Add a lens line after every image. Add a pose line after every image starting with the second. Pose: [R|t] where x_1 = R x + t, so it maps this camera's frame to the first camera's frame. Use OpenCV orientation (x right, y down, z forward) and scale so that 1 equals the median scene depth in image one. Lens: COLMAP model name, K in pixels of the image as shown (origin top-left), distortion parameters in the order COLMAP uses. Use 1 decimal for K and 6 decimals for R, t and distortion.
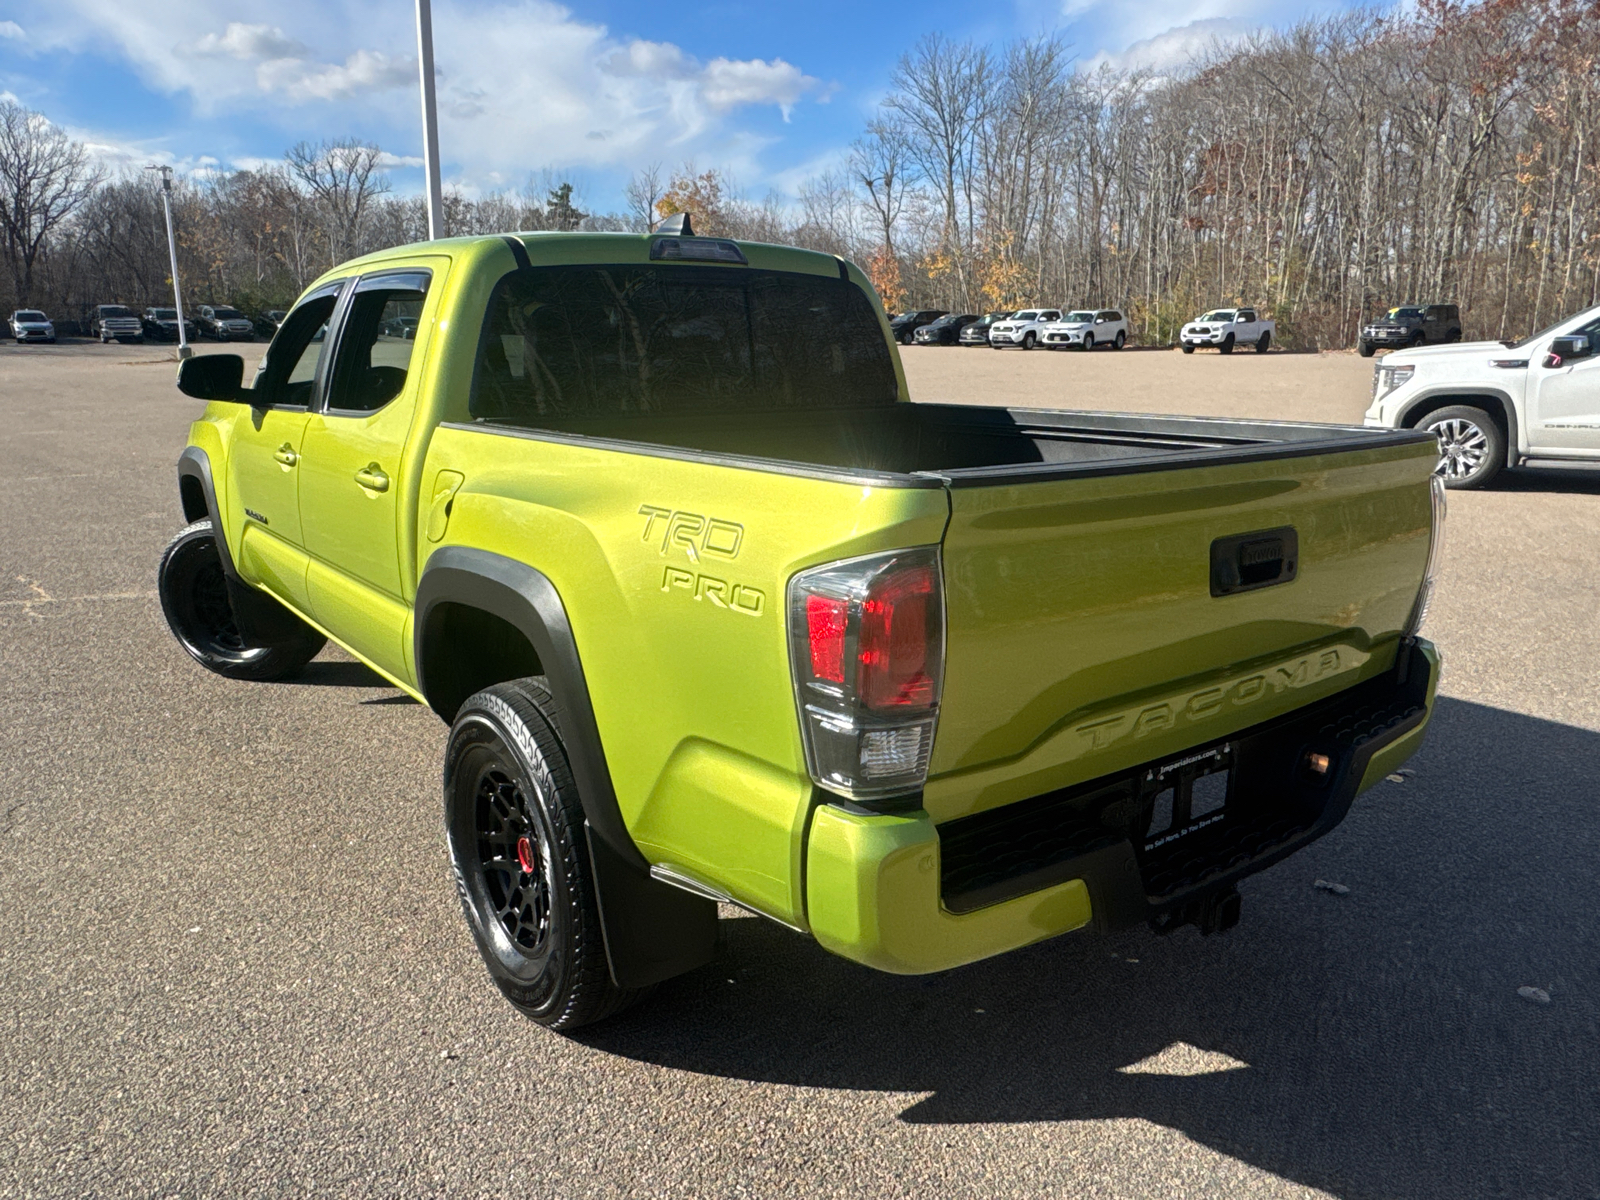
lens RADIAL K [[1210.6, 0, 837.2], [0, 1210.6, 589.3], [0, 0, 1]] dist [-0.002236, 0.003730]
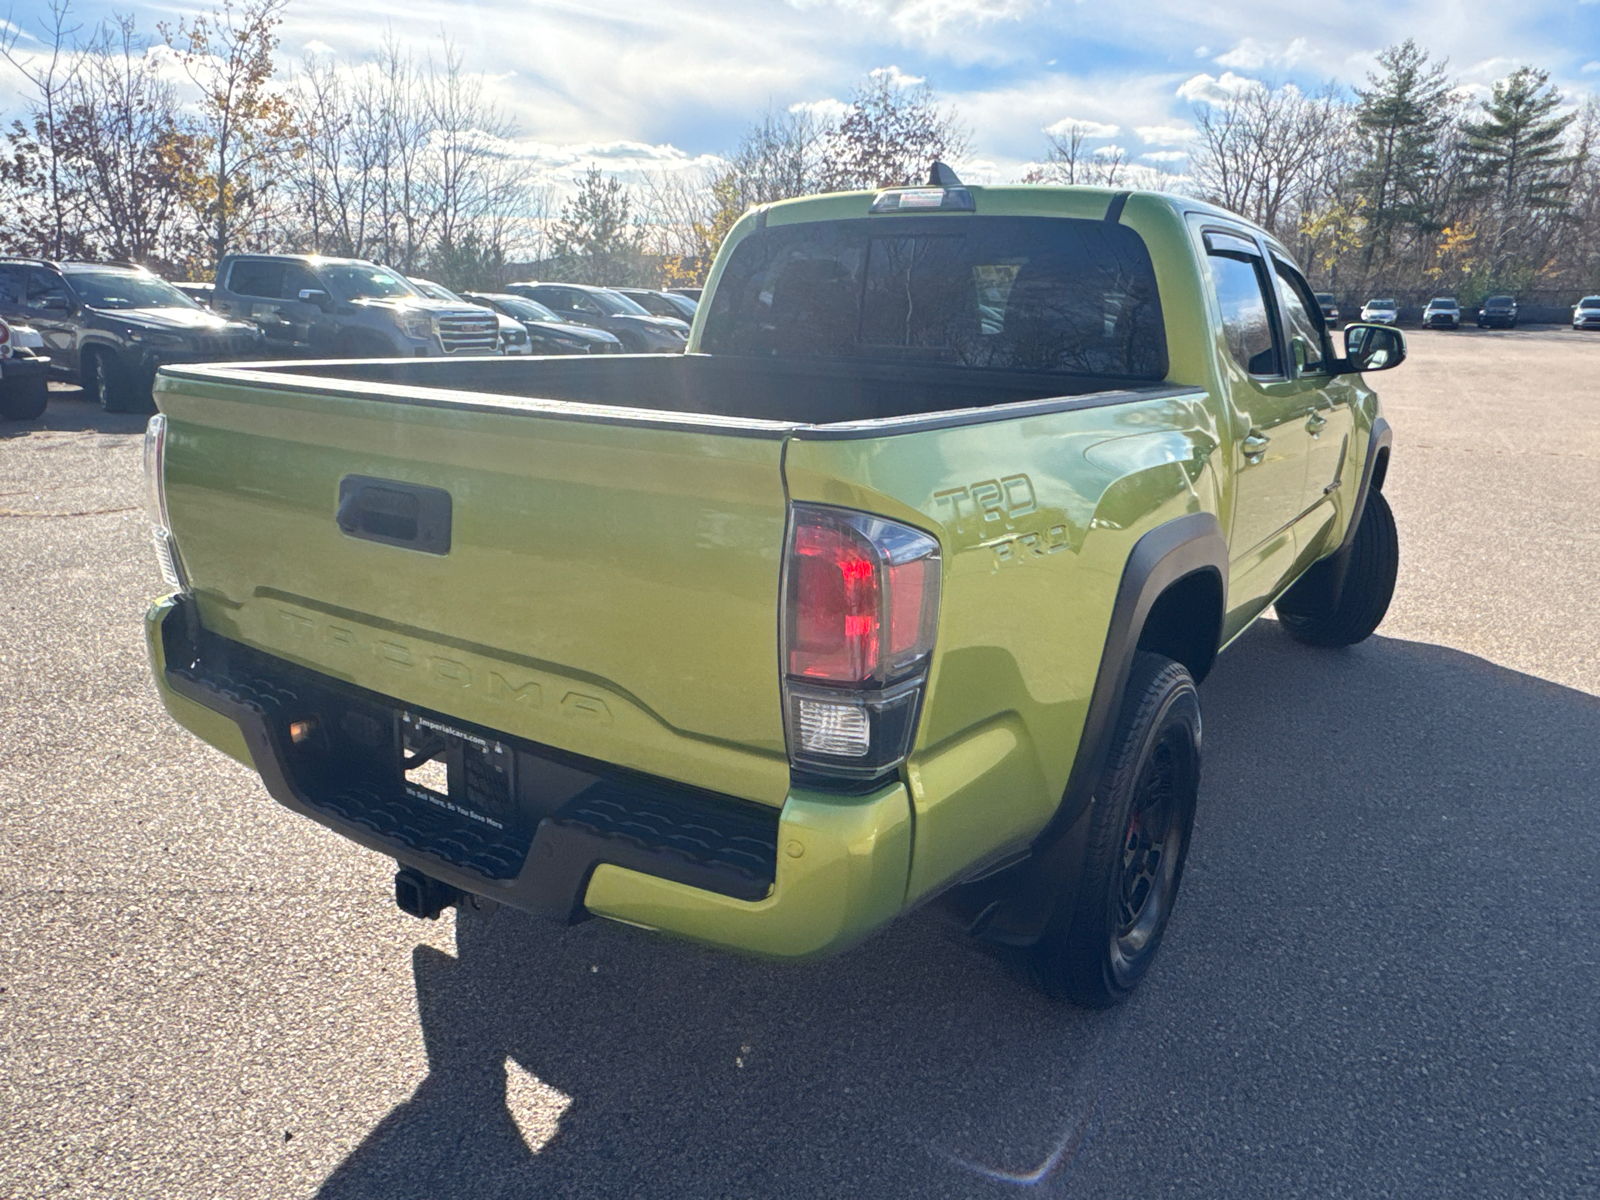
lens RADIAL K [[1224.6, 0, 777.2], [0, 1224.6, 592.7], [0, 0, 1]] dist [0.002687, -0.000503]
pose [[0.263831, 0.227357, -0.937391, 0.136903], [-0.222455, 0.959968, 0.170223, -0.019799], [0.938567, 0.163617, 0.303846, 0.105446]]
